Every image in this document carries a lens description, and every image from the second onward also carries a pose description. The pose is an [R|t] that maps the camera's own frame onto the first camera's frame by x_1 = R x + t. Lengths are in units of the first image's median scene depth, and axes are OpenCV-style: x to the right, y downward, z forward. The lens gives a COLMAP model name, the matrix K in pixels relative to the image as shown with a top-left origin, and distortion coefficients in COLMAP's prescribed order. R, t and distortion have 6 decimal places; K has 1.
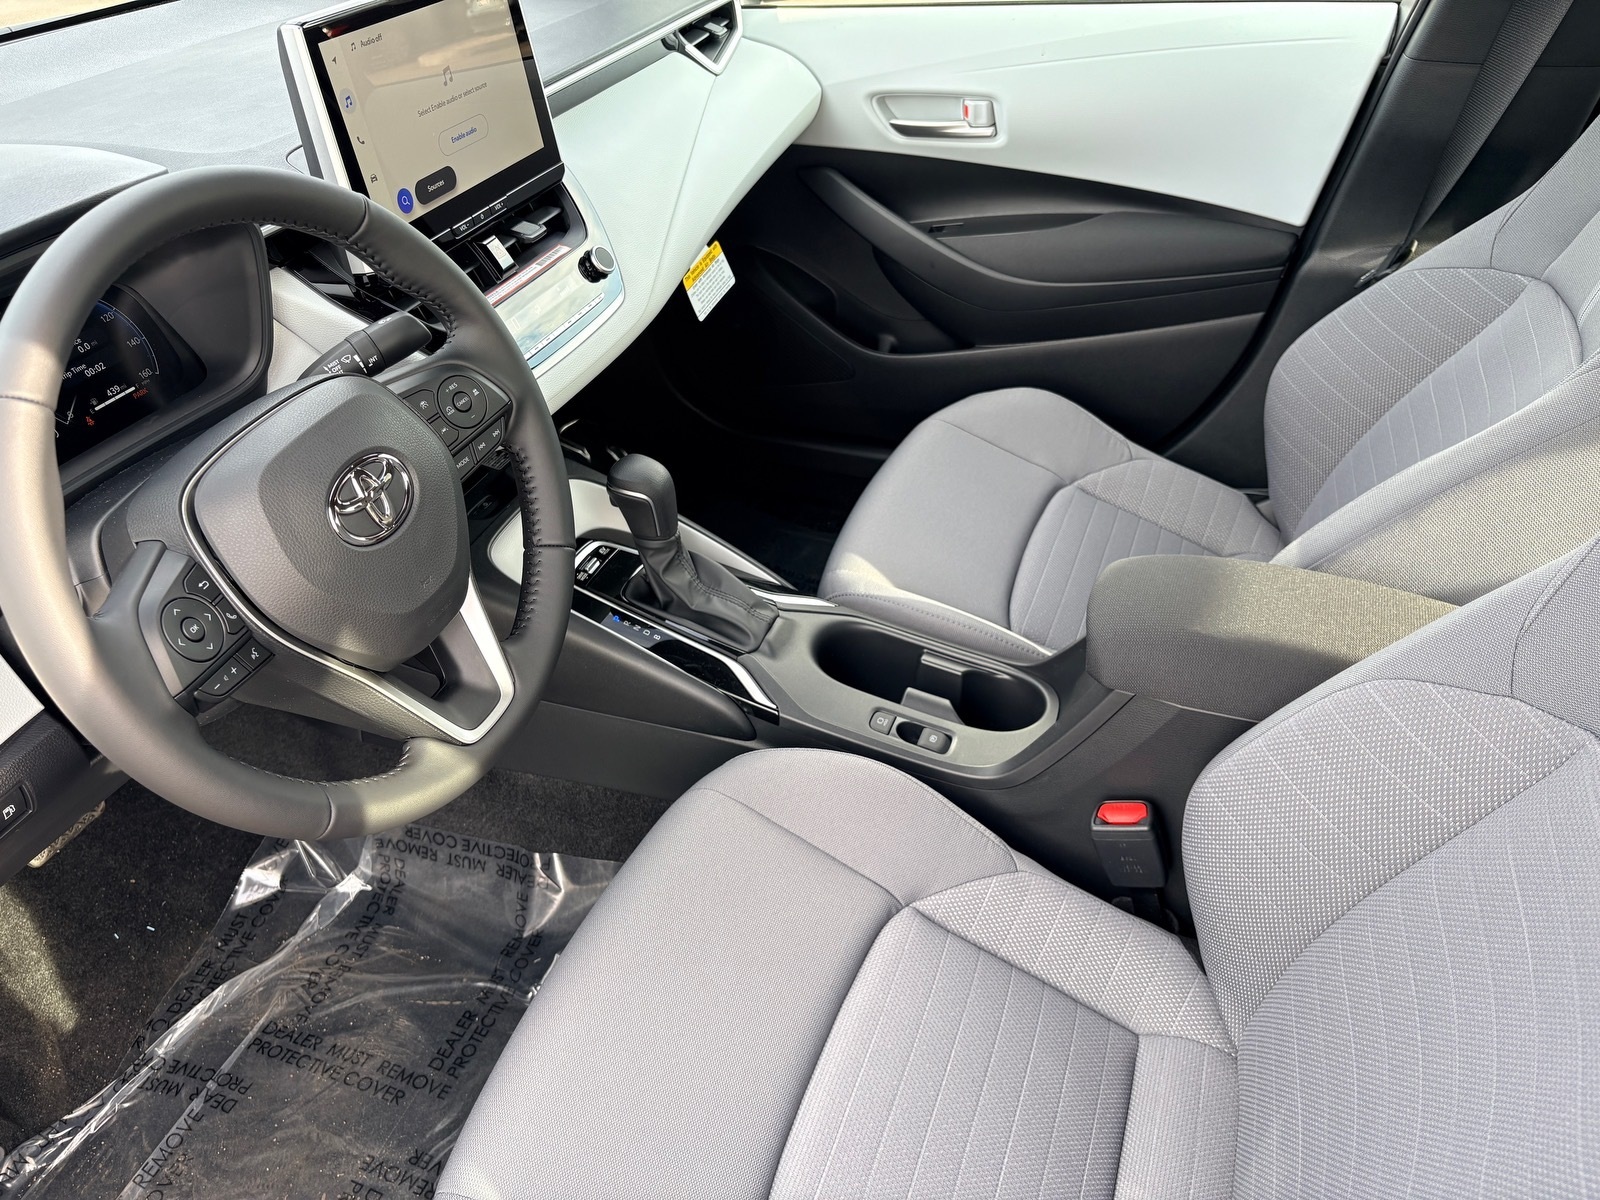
lens RADIAL K [[1214.2, 0, 788.9], [0, 1214.2, 596.4], [0, 0, 1]] dist [0.035739, -0.037182]
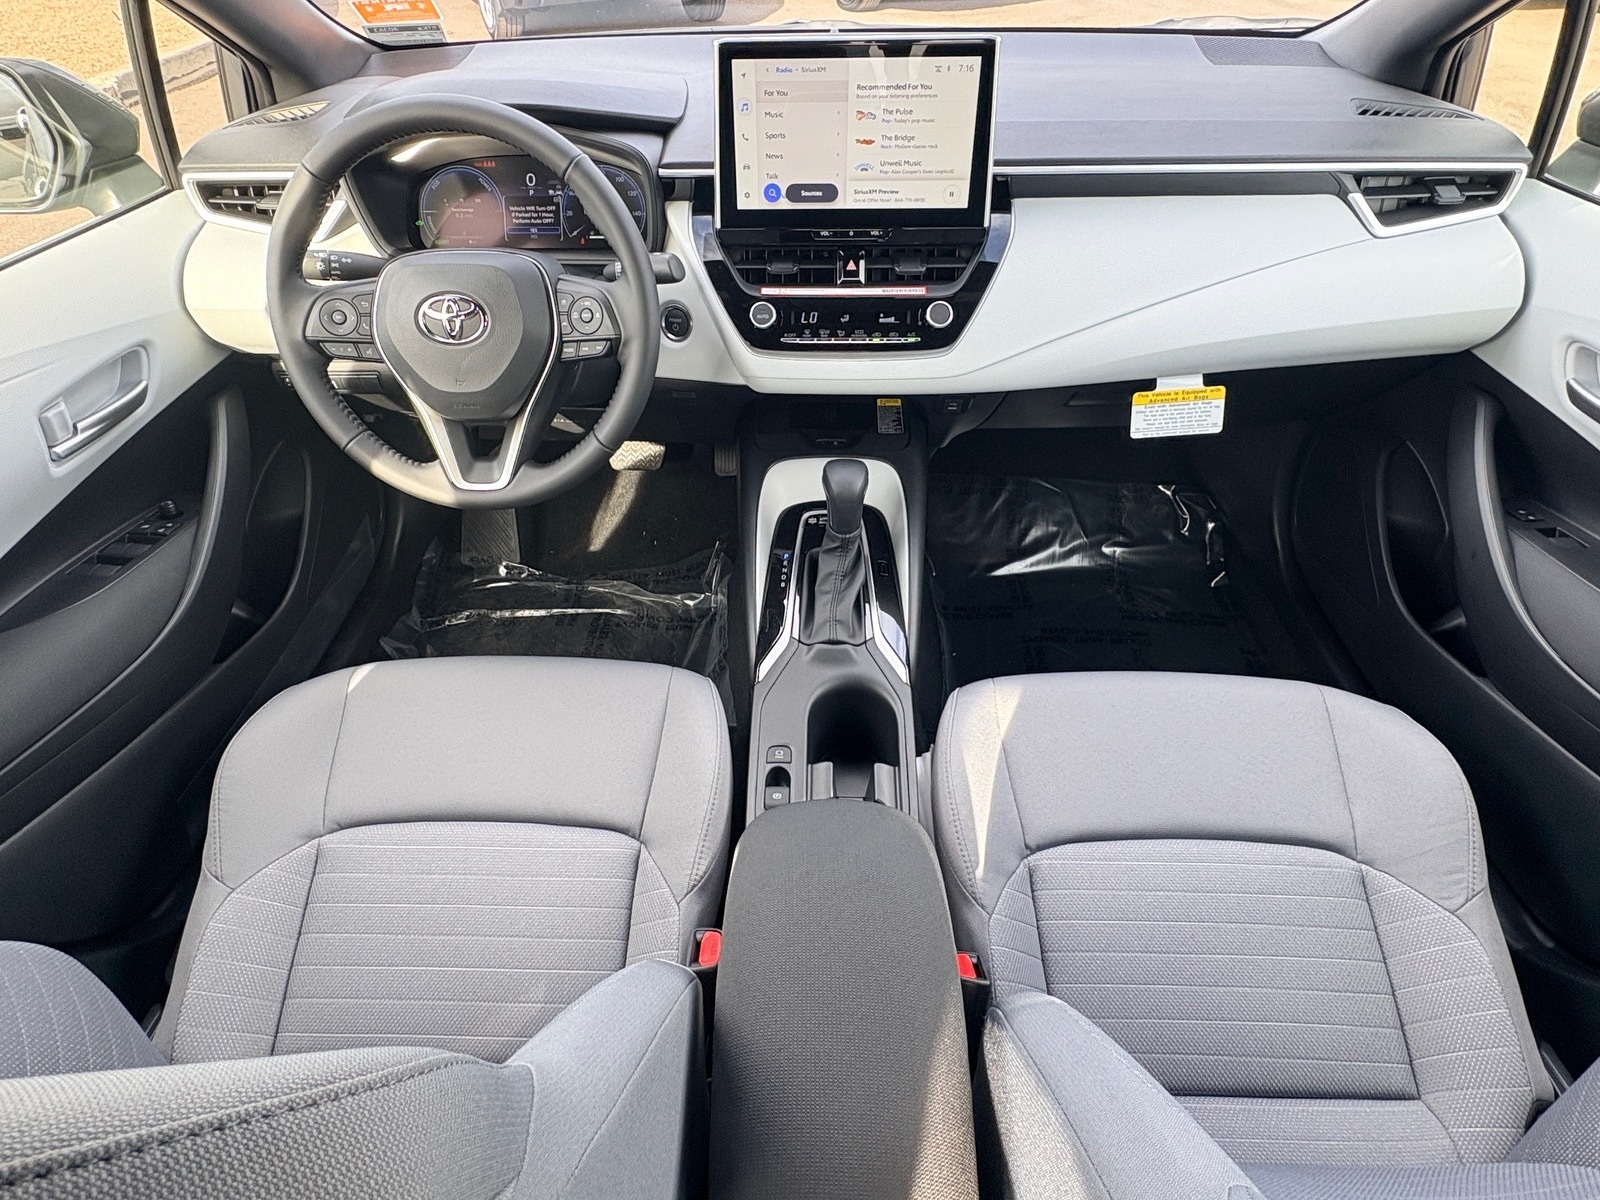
lens RADIAL K [[880.0, 0, 789.2], [0, 880.0, 591.0], [0, 0, 1]] dist [0.001172, -0.001186]
pose [[0.330016, 0.637205, -0.696462, 0.556164], [-0.552485, 0.728612, 0.404826, -0.349211], [0.765408, 0.251186, 0.592500, 0.469527]]
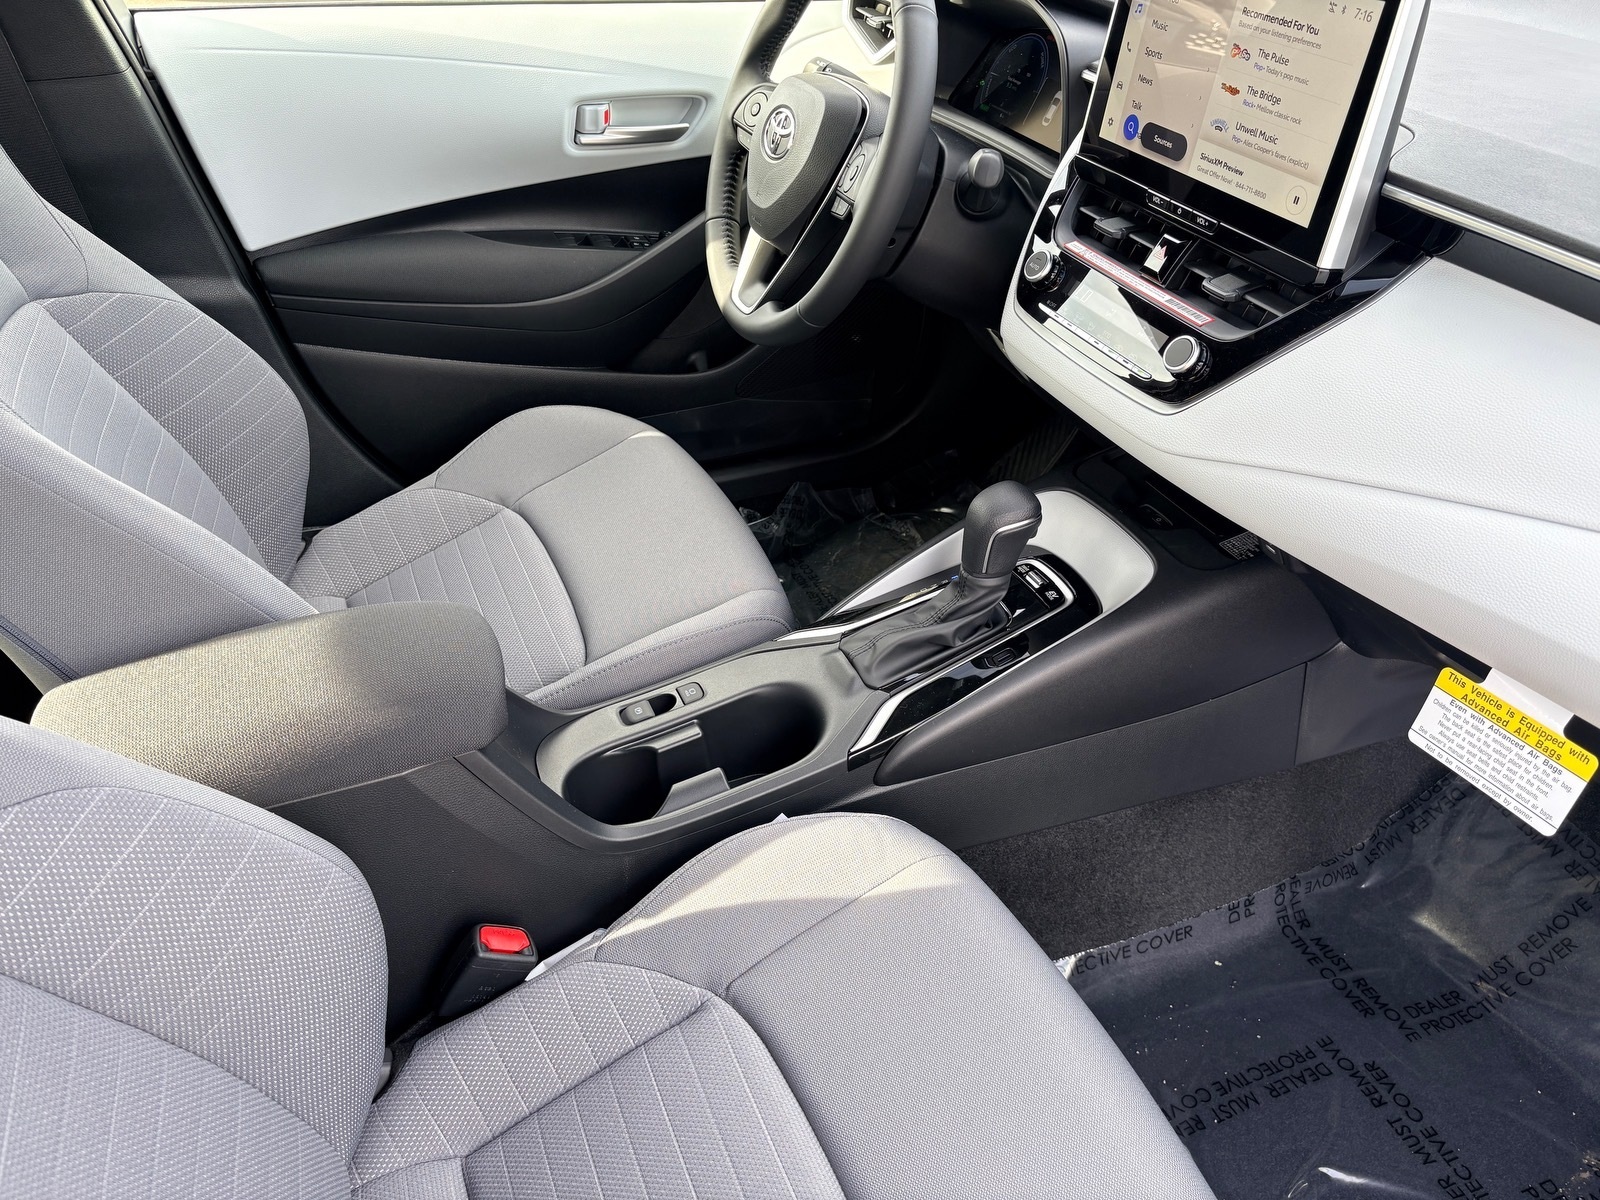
lens RADIAL K [[1214.2, 0, 812.6], [0, 1214.2, 607.3], [0, 0, 1]] dist [0.035739, -0.037182]
pose [[-0.714083, 0.430235, -0.552253, 0.512860], [-0.401650, 0.394326, 0.826550, -0.765981], [0.573378, 0.812037, -0.108778, 1.096268]]
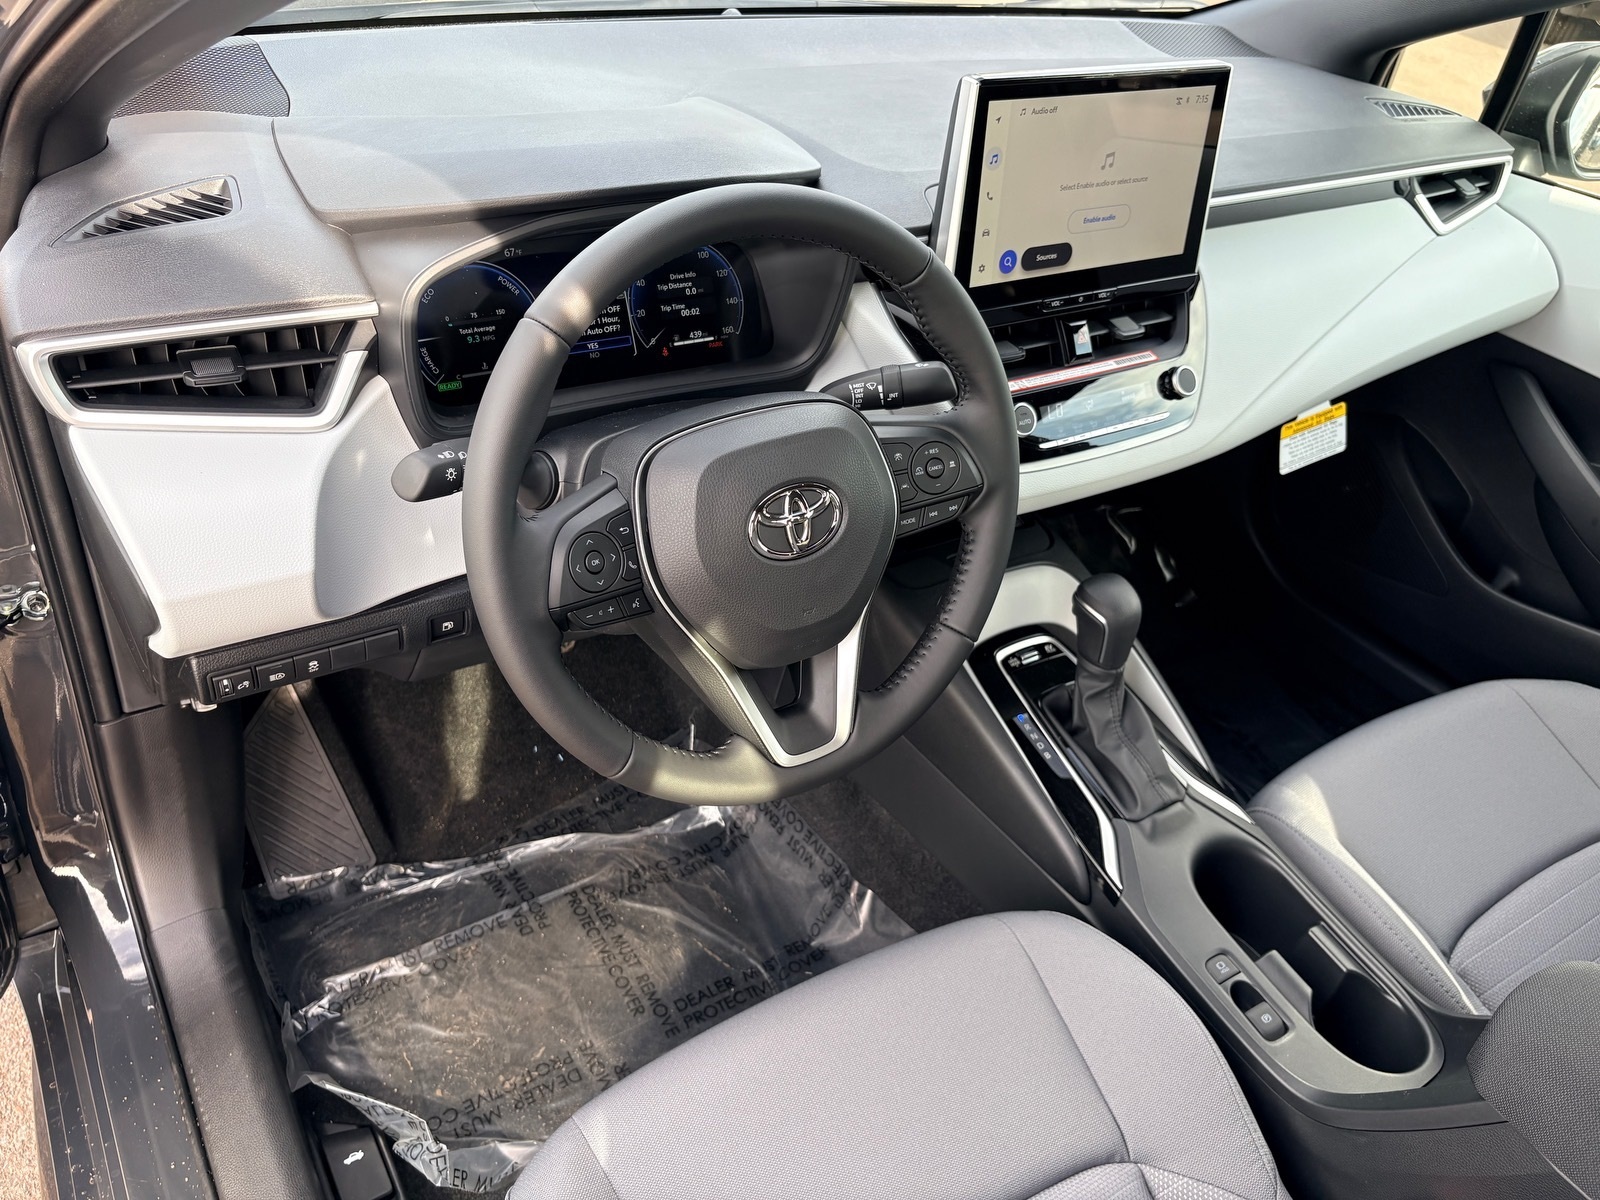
lens RADIAL K [[1214.2, 0, 802.4], [0, 1214.2, 605.2], [0, 0, 1]] dist [0.035739, -0.037182]
pose [[0.795142, 0.445610, -0.411316, 0.081254], [-0.452980, 0.887393, 0.085694, -0.068369], [0.403184, 0.118179, 0.907456, 0.036282]]
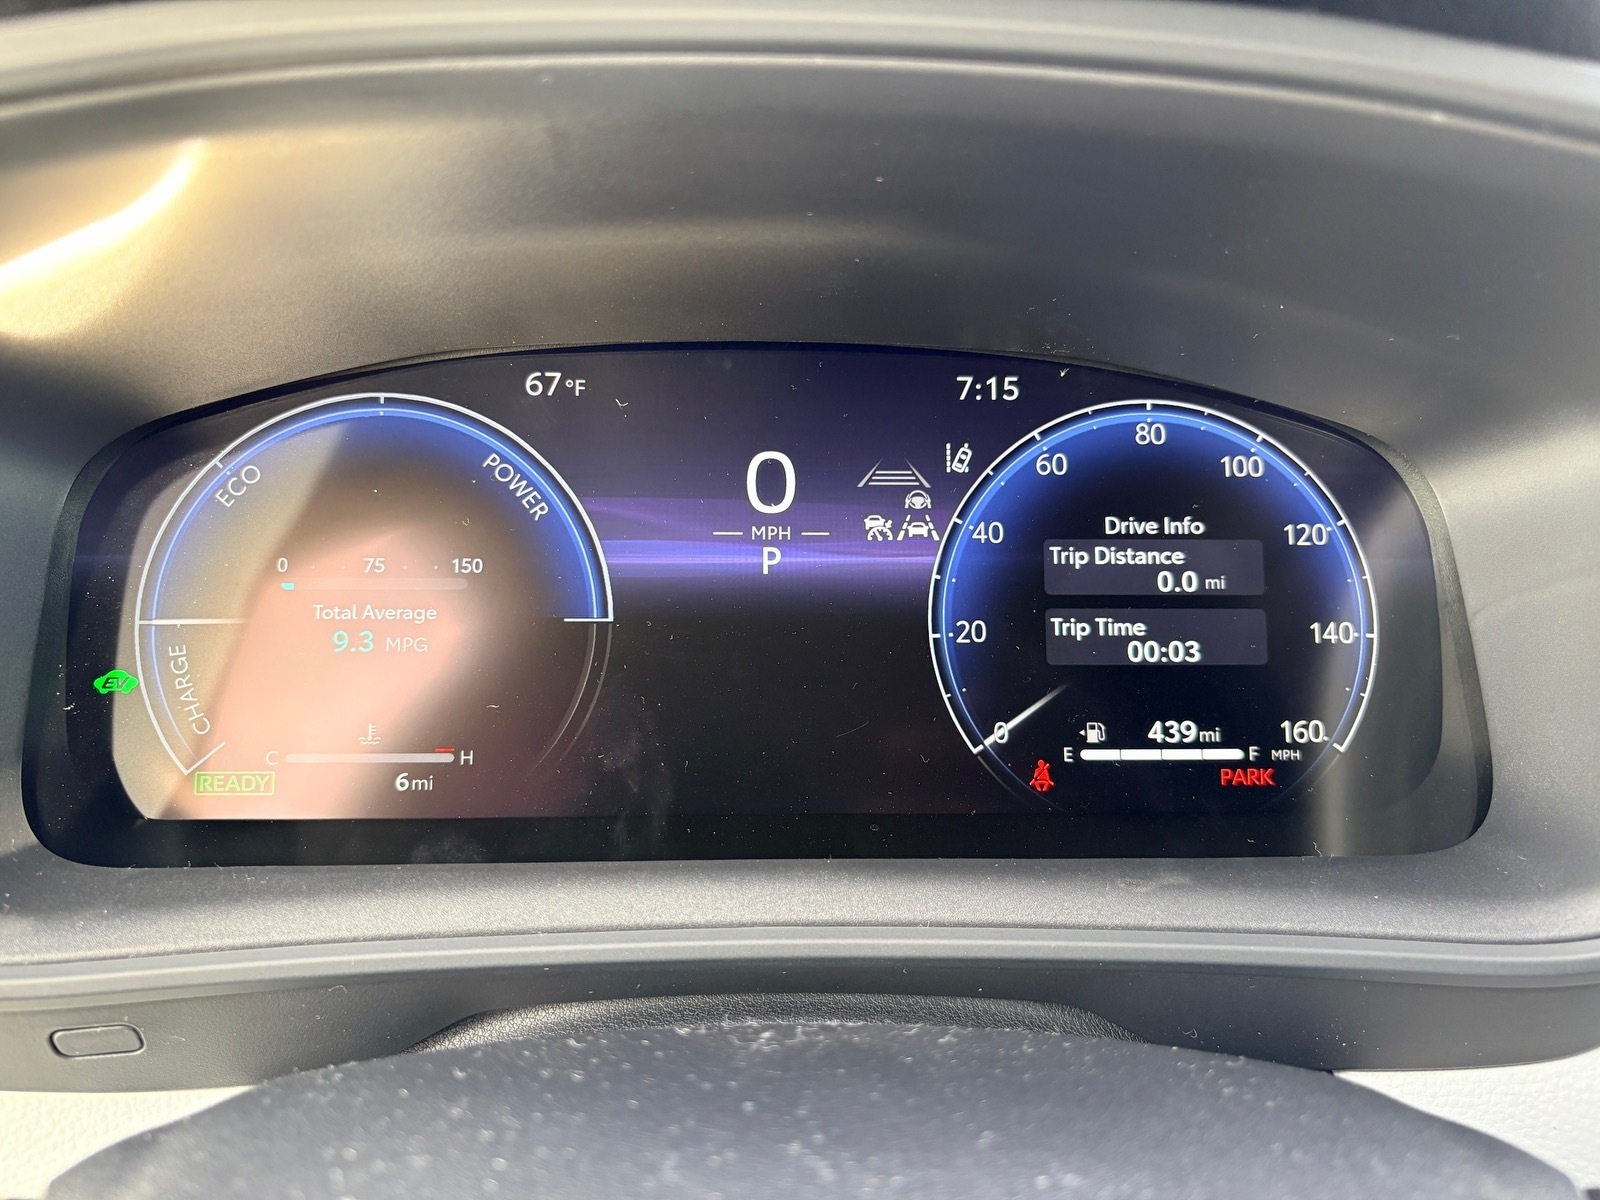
lens RADIAL K [[1214.2, 0, 804.9], [0, 1214.2, 602.1], [0, 0, 1]] dist [0.035739, -0.037182]
pose [[0.396840, 0.363981, -0.842636, -0.269036], [-0.559916, 0.823427, 0.091991, -0.135384], [0.727332, 0.435299, 0.530568, 0.595501]]
